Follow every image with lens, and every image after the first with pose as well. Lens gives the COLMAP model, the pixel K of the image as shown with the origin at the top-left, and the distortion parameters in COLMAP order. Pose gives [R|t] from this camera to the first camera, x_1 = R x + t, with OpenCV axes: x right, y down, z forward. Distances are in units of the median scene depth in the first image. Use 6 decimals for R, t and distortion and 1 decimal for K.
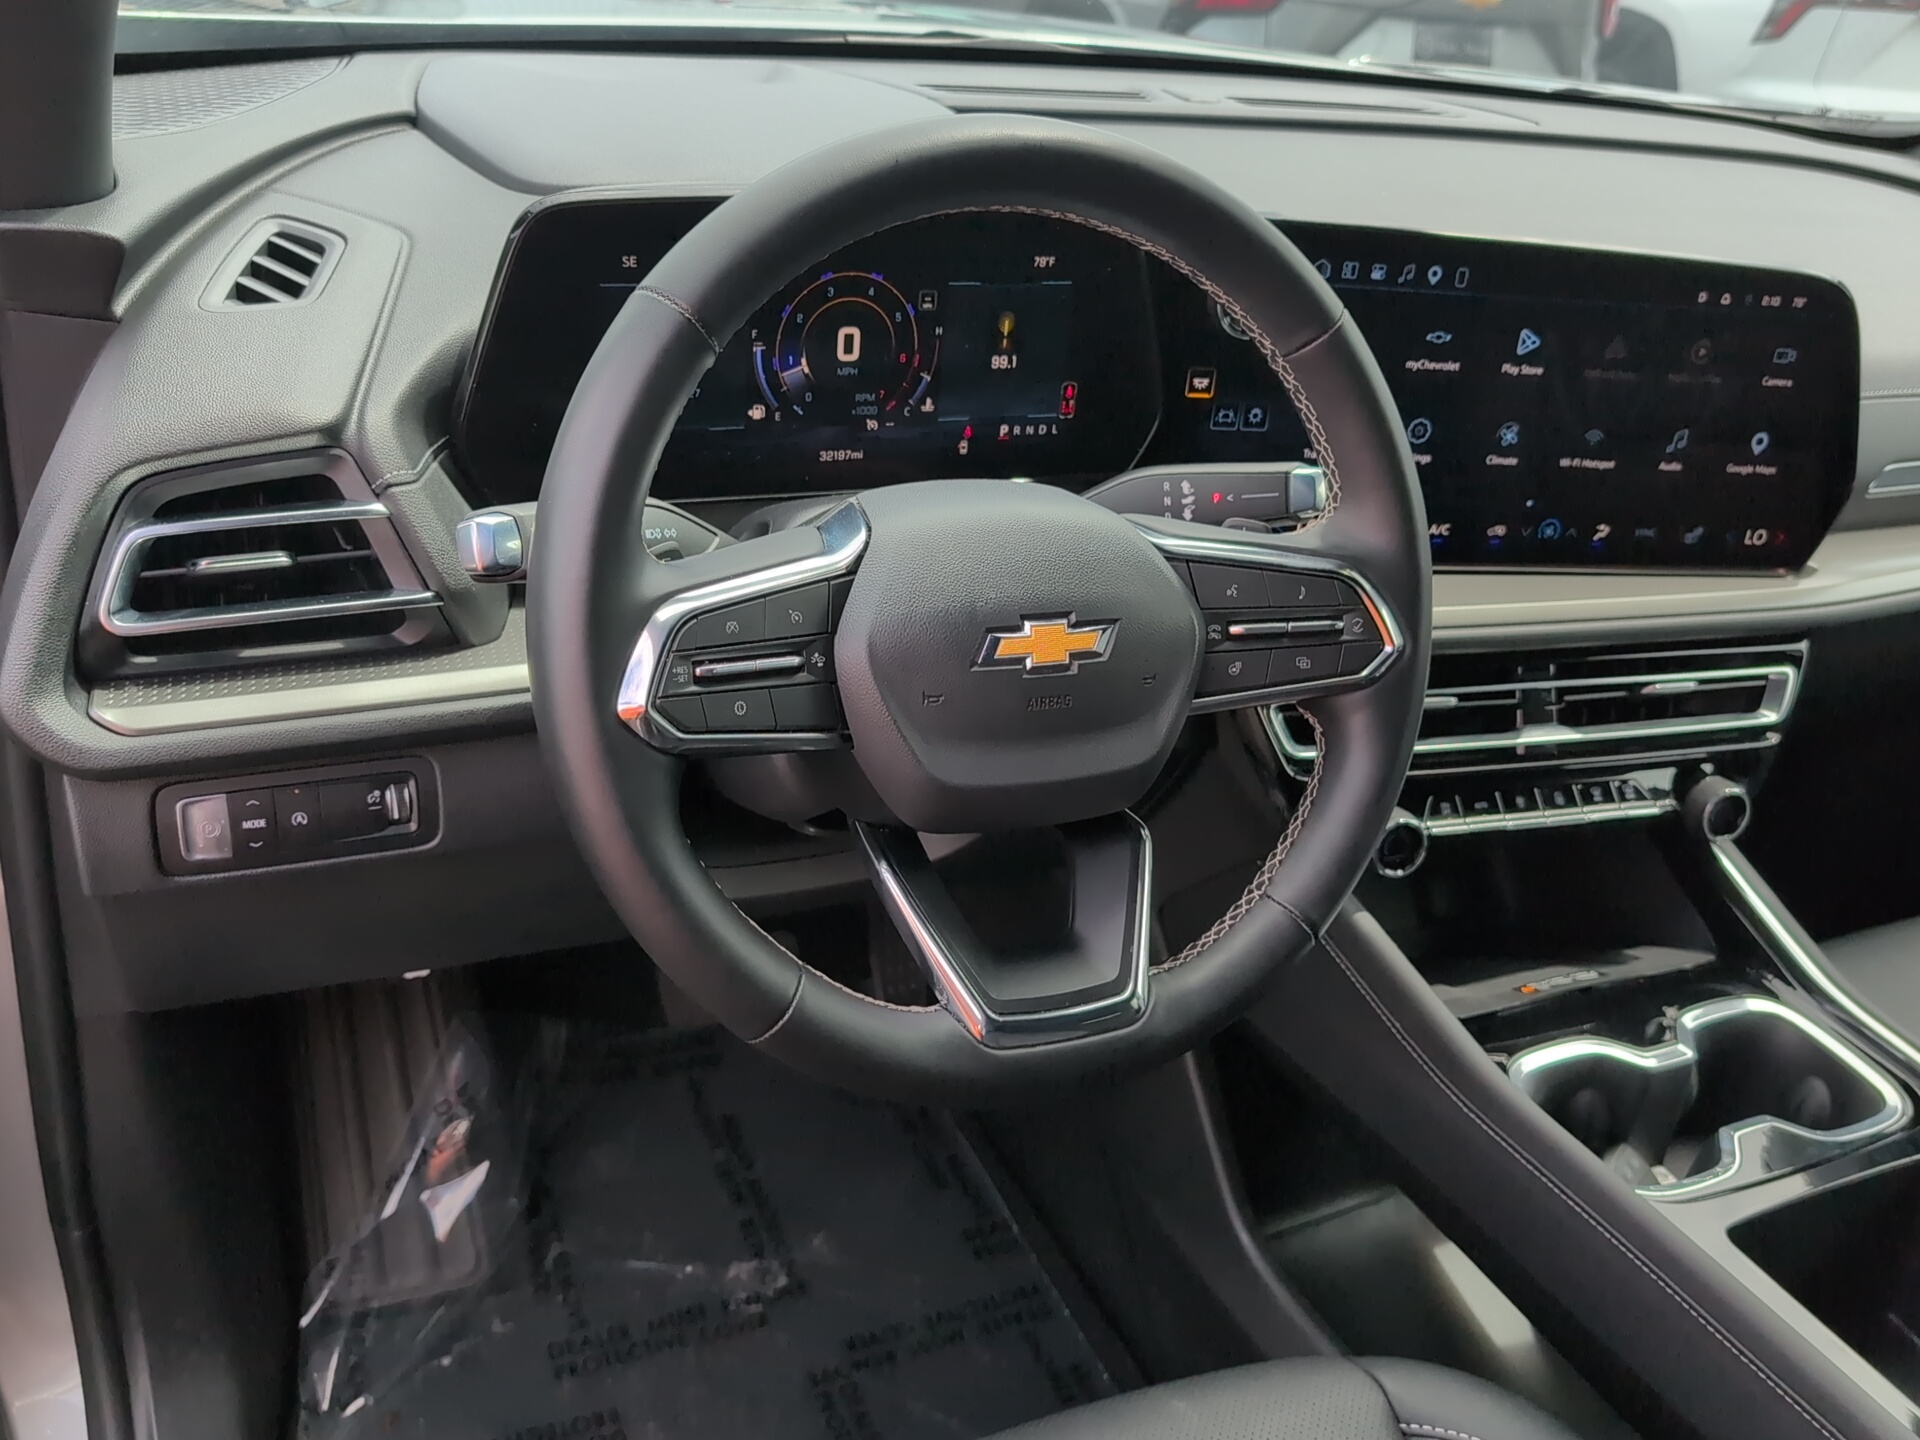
lens RADIAL K [[1574.8, 0, 942.6], [0, 1574.8, 723.6], [0, 0, 1]] dist [0.010879, -0.054330]
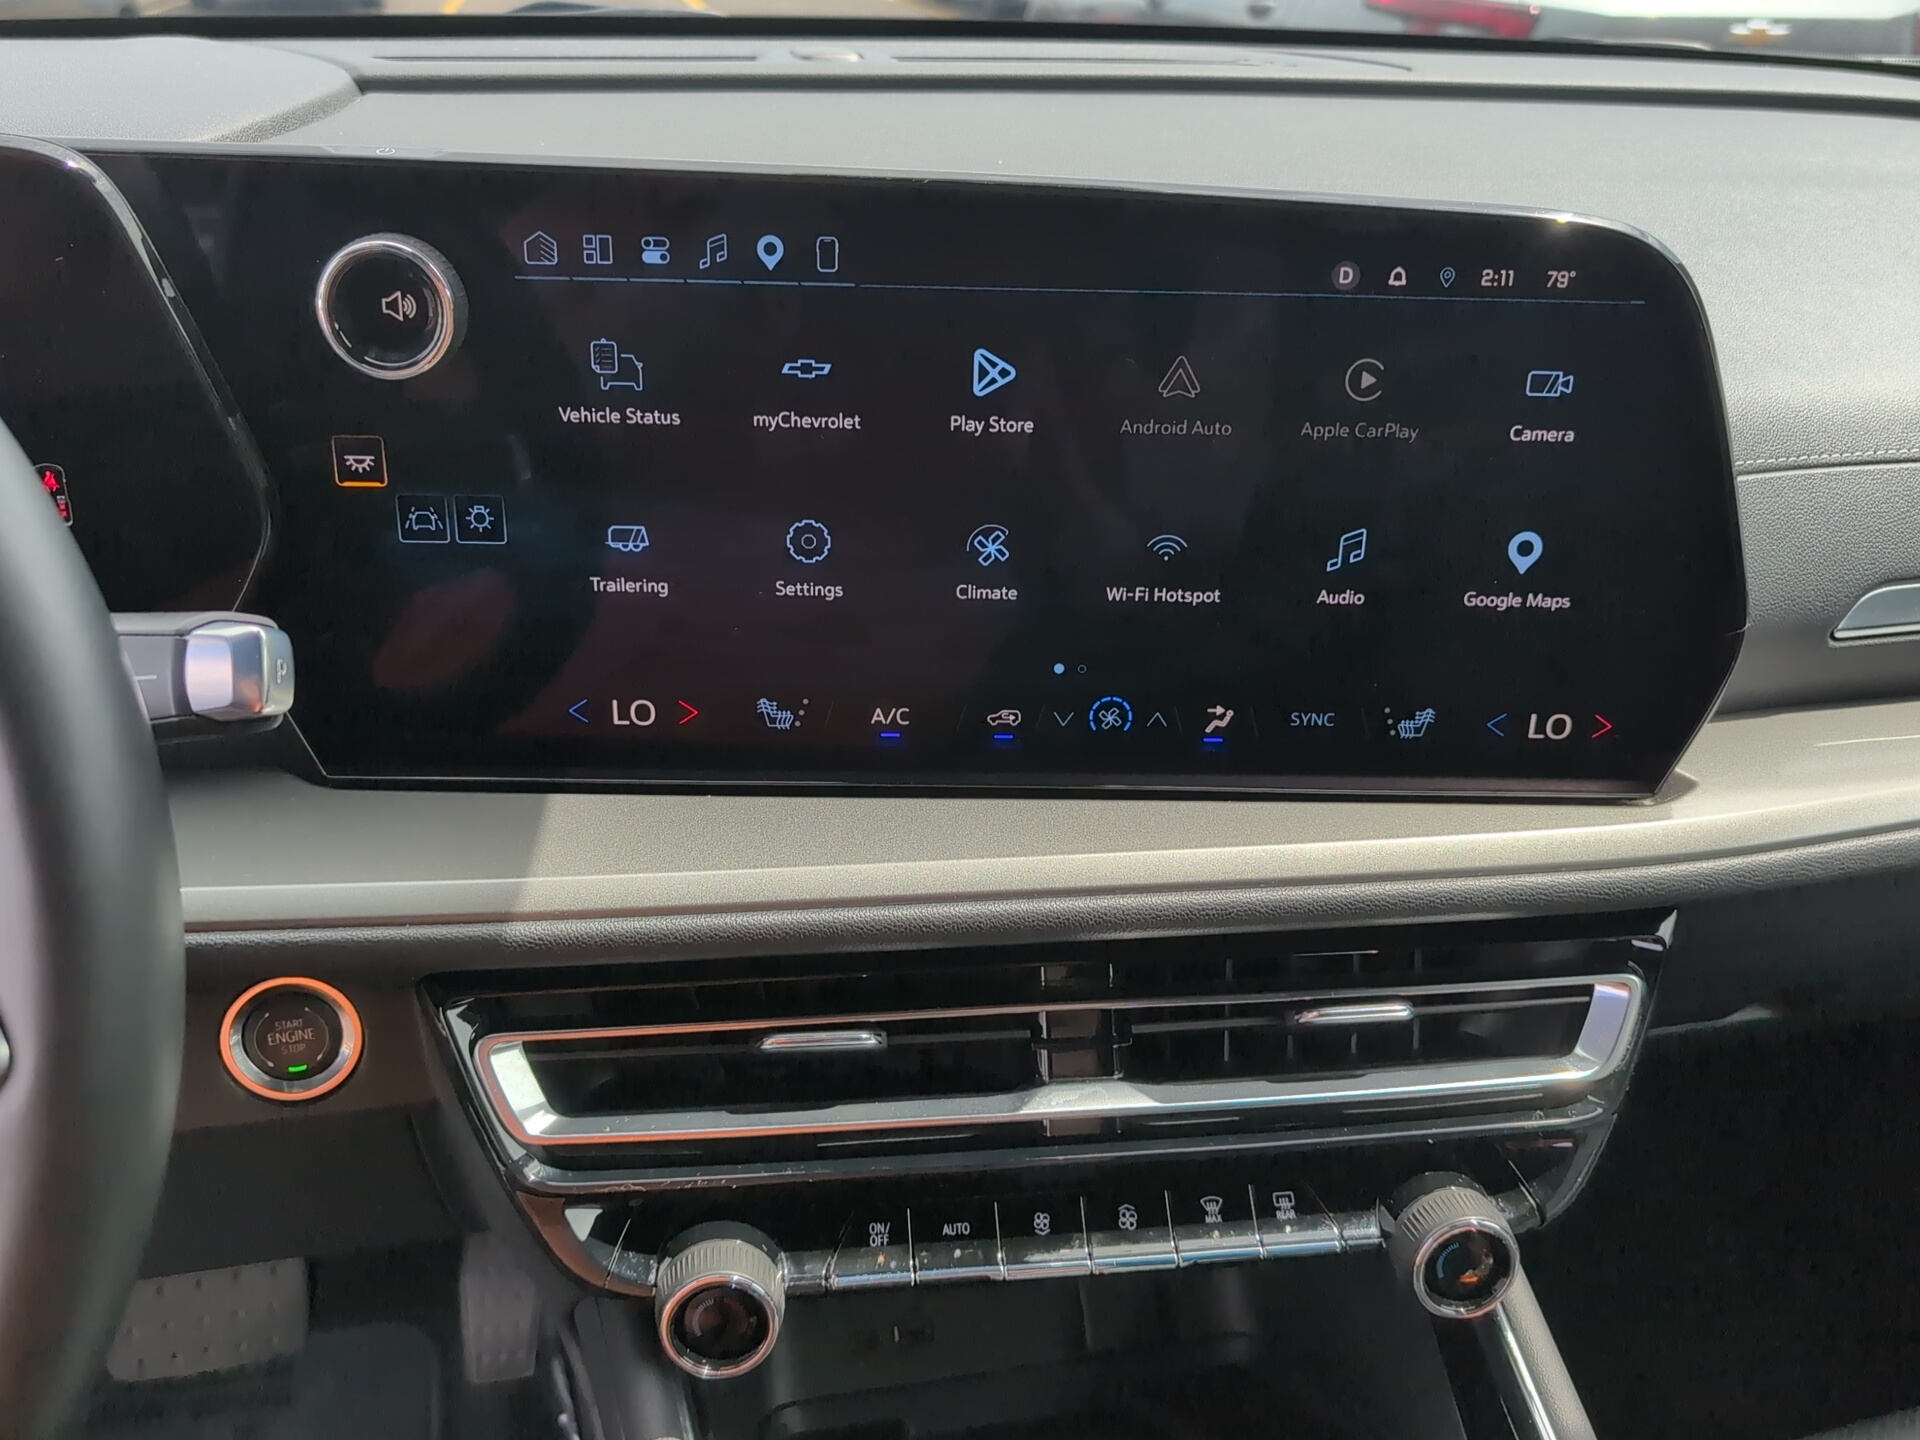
lens RADIAL K [[1574.8, 0, 963.4], [0, 1574.8, 718.6], [0, 0, 1]] dist [0.010879, -0.054330]
pose [[0.981365, 0.006281, -0.192050, 0.520844], [-0.020292, 0.997265, -0.071074, -0.097322], [0.191078, 0.073646, 0.978808, 0.540642]]
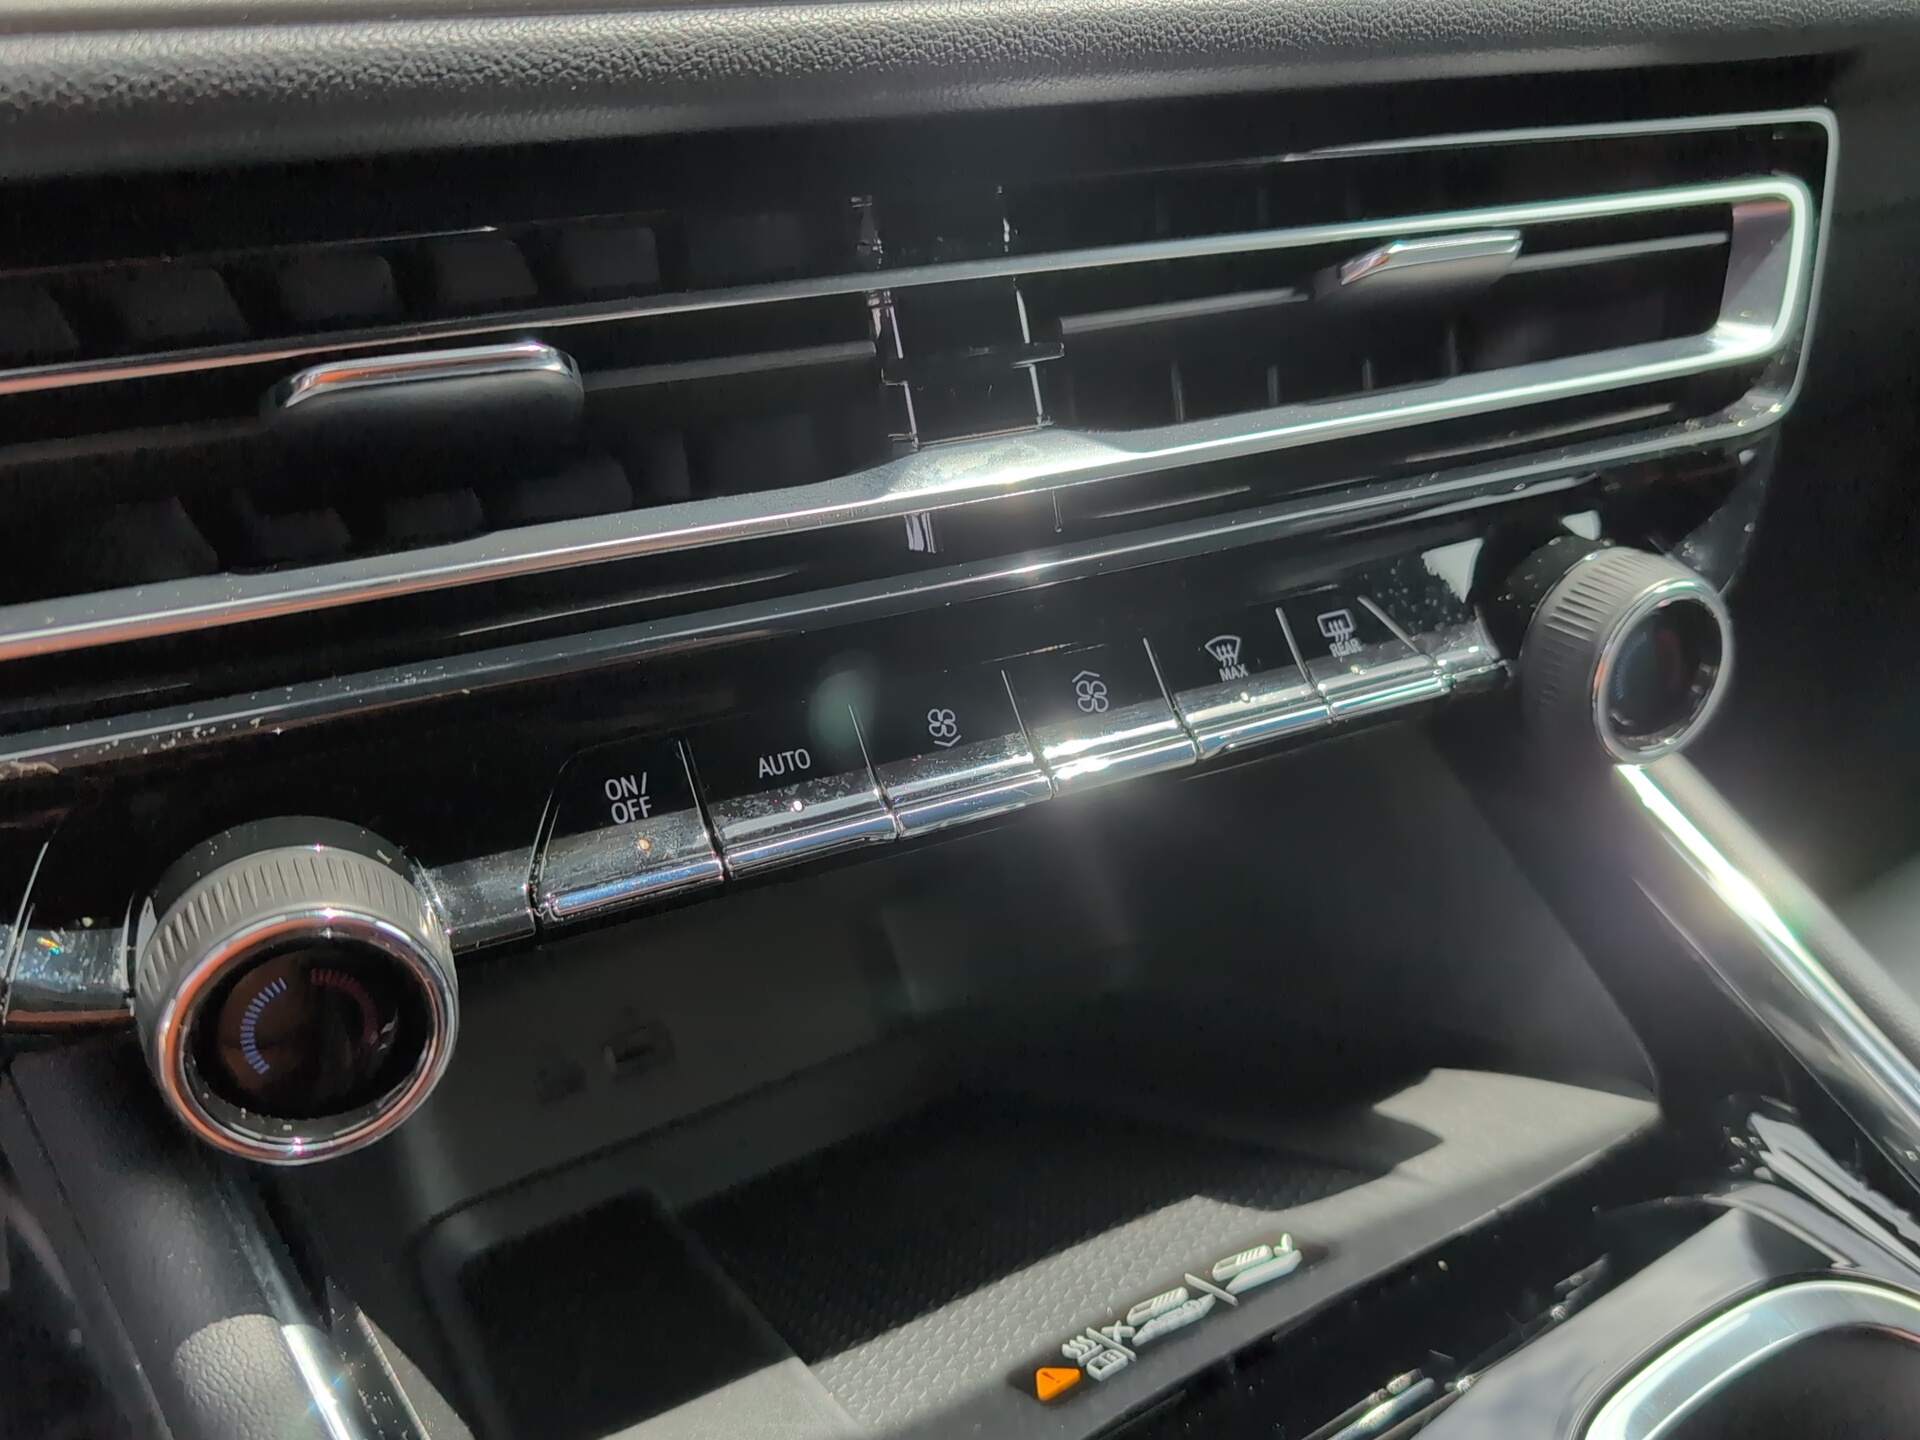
lens RADIAL K [[1574.8, 0, 929.1], [0, 1574.8, 716.5], [0, 0, 1]] dist [0.010879, -0.054330]
pose [[0.987061, -0.132477, 0.090339, 0.400624], [0.125914, 0.989213, 0.074860, 0.032466], [-0.099281, -0.062516, 0.993094, 0.862389]]
